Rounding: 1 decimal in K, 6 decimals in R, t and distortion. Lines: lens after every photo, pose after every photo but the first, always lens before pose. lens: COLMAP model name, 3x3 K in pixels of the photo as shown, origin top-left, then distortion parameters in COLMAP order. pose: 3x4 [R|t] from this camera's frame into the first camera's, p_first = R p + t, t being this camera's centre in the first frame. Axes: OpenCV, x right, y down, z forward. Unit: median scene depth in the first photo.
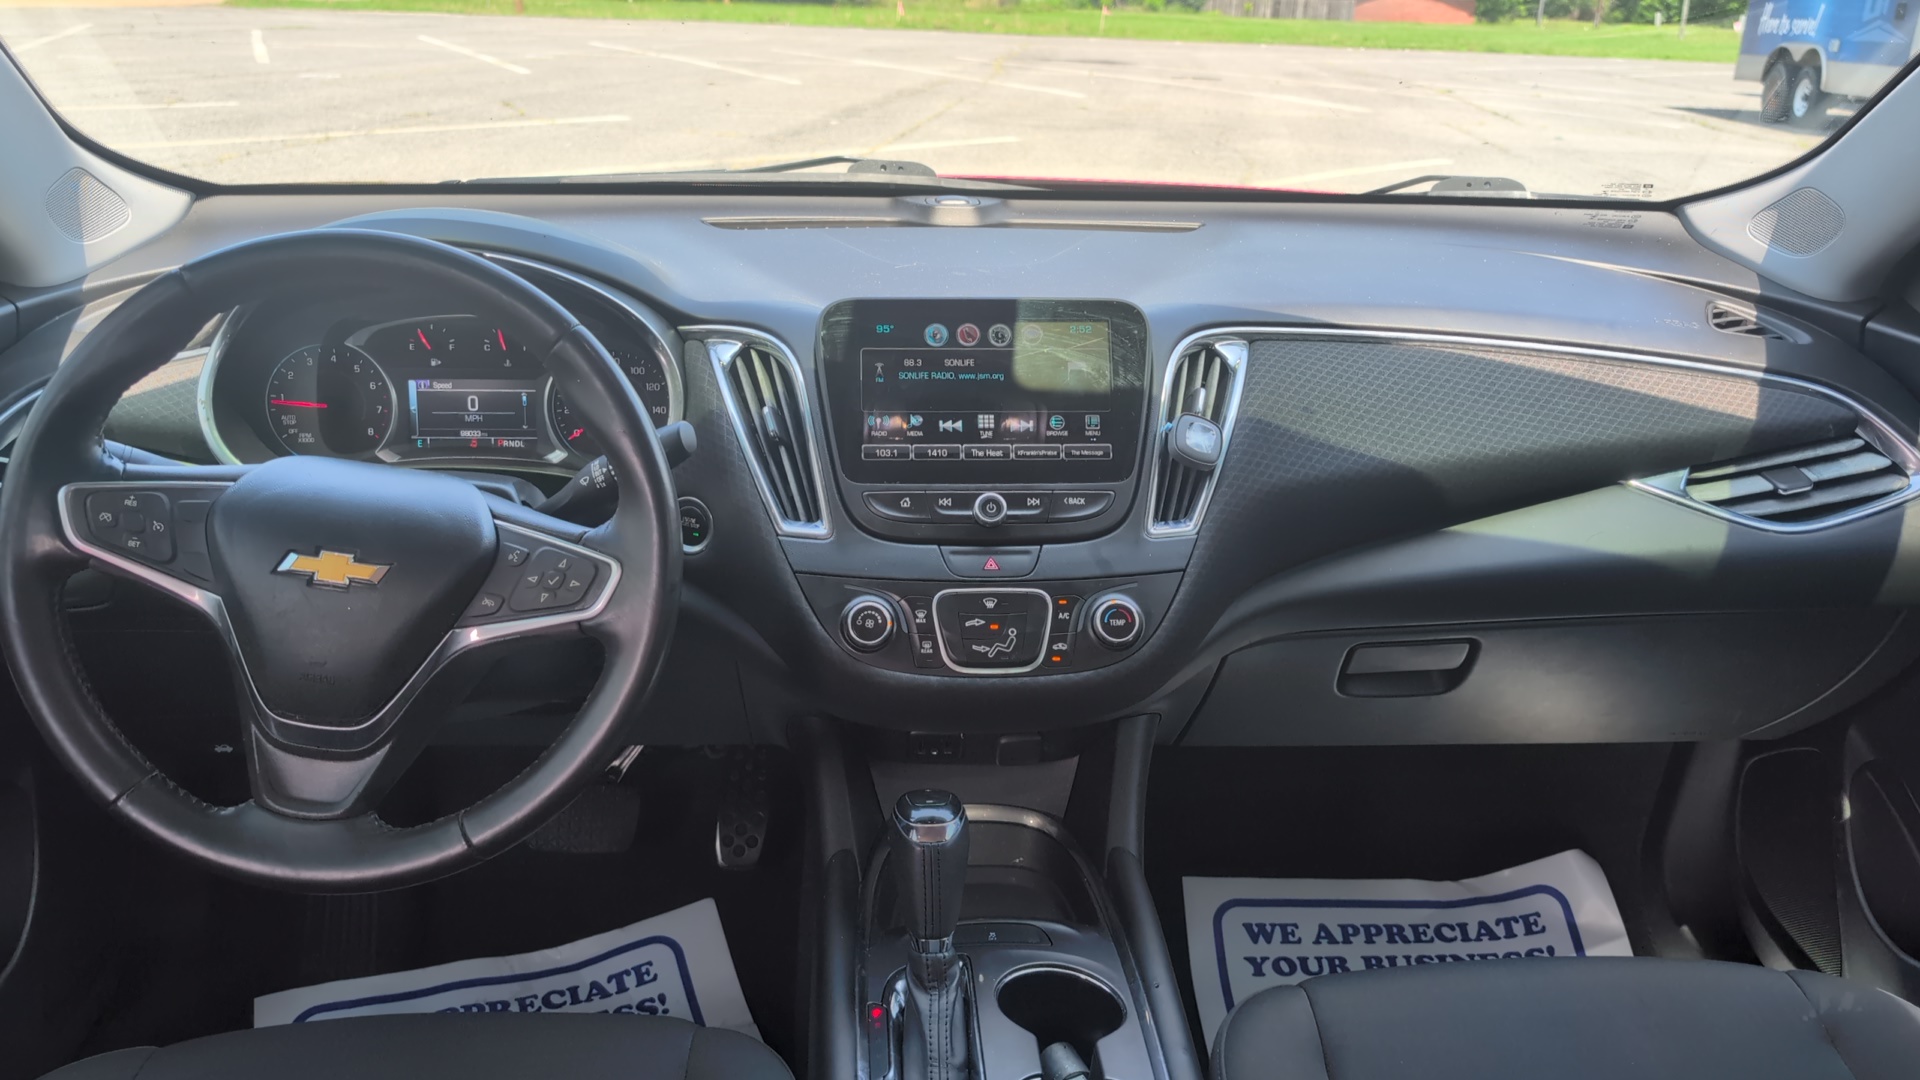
lens RADIAL K [[1613.6, 0, 976.5], [0, 1613.6, 540.8], [0, 0, 1]] dist [0.025726, -0.076960]
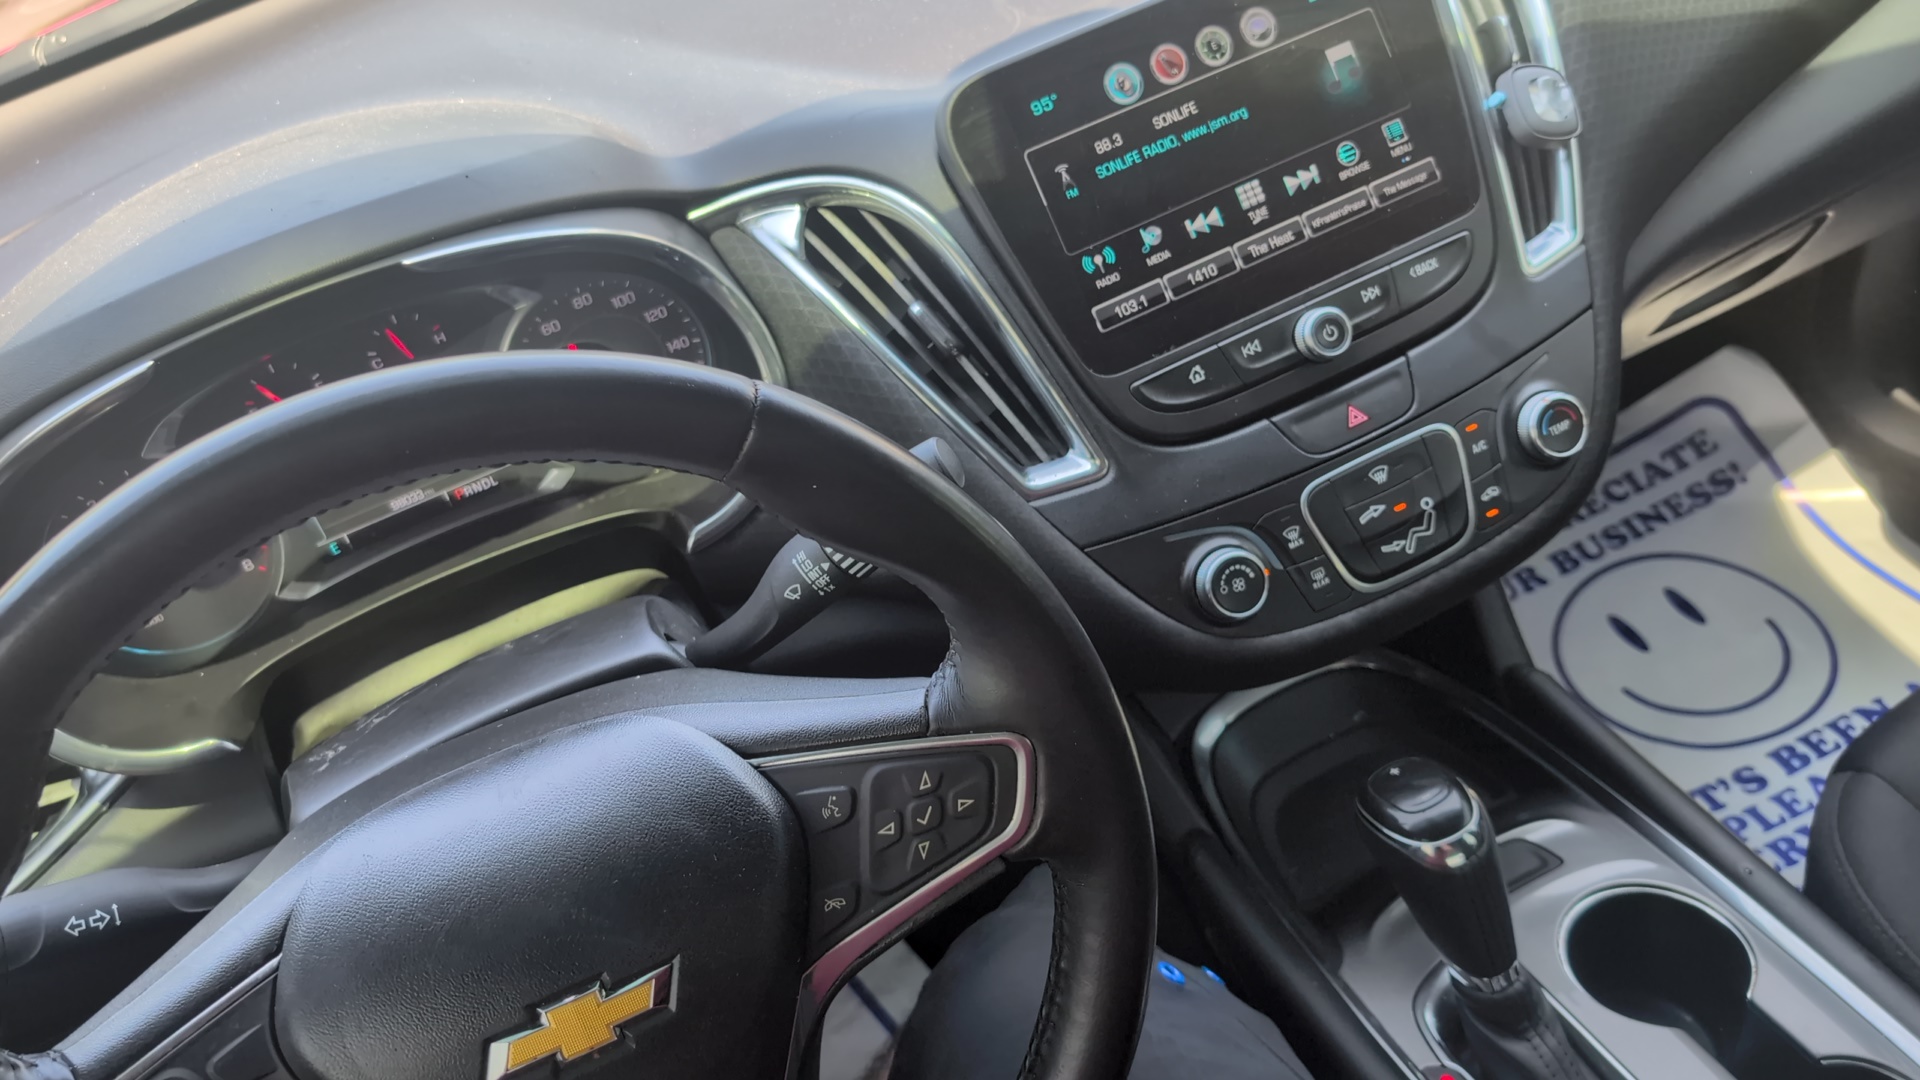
lens RADIAL K [[1613.6, 0, 969.9], [0, 1613.6, 538.1], [0, 0, 1]] dist [0.025726, -0.076960]
pose [[0.907687, -0.394290, 0.143664, -0.233791], [0.332965, 0.885045, 0.325314, -0.195792], [-0.255417, -0.247448, 0.934629, 0.416100]]
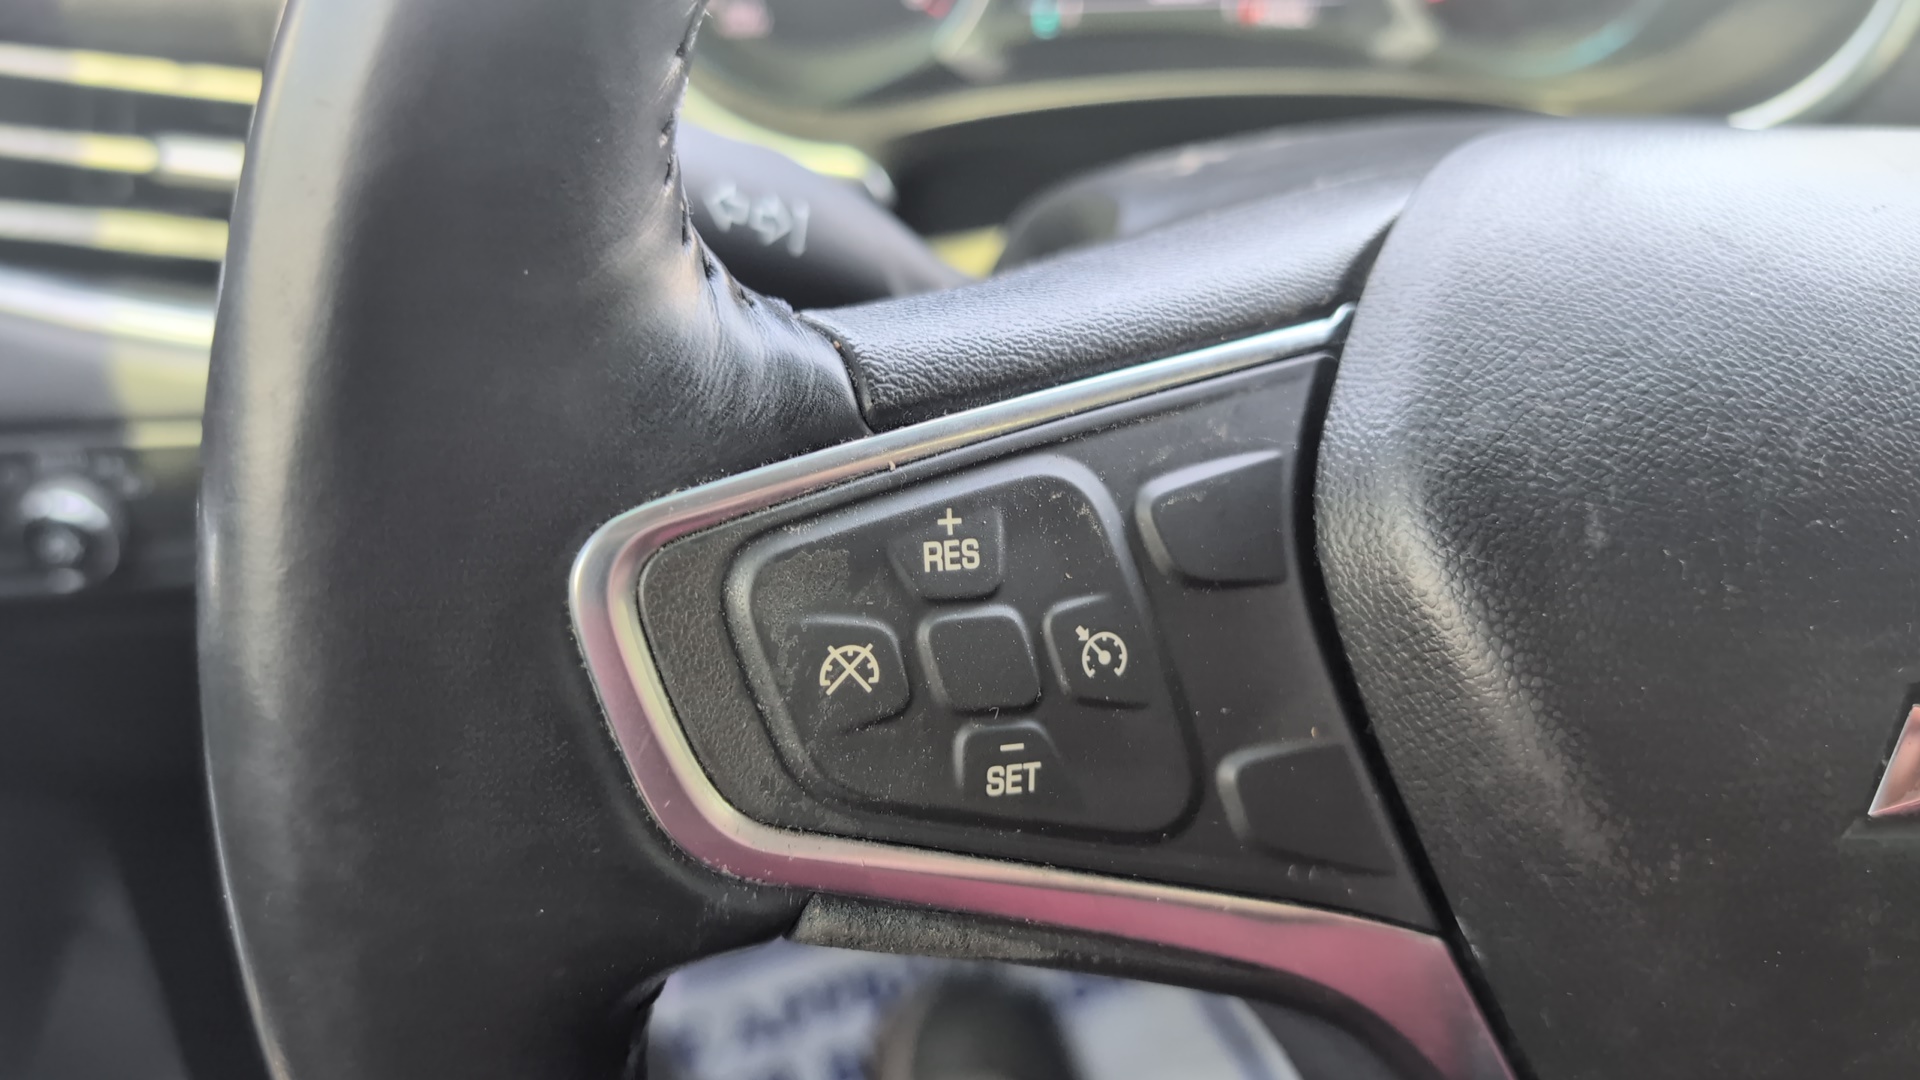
lens RADIAL K [[1613.6, 0, 949.8], [0, 1613.6, 529.8], [0, 0, 1]] dist [0.025726, -0.076960]
pose [[0.996790, -0.062433, 0.050121, -0.425302], [0.047762, 0.966132, 0.253589, -0.046057], [-0.064255, -0.250382, 0.966013, 0.668751]]
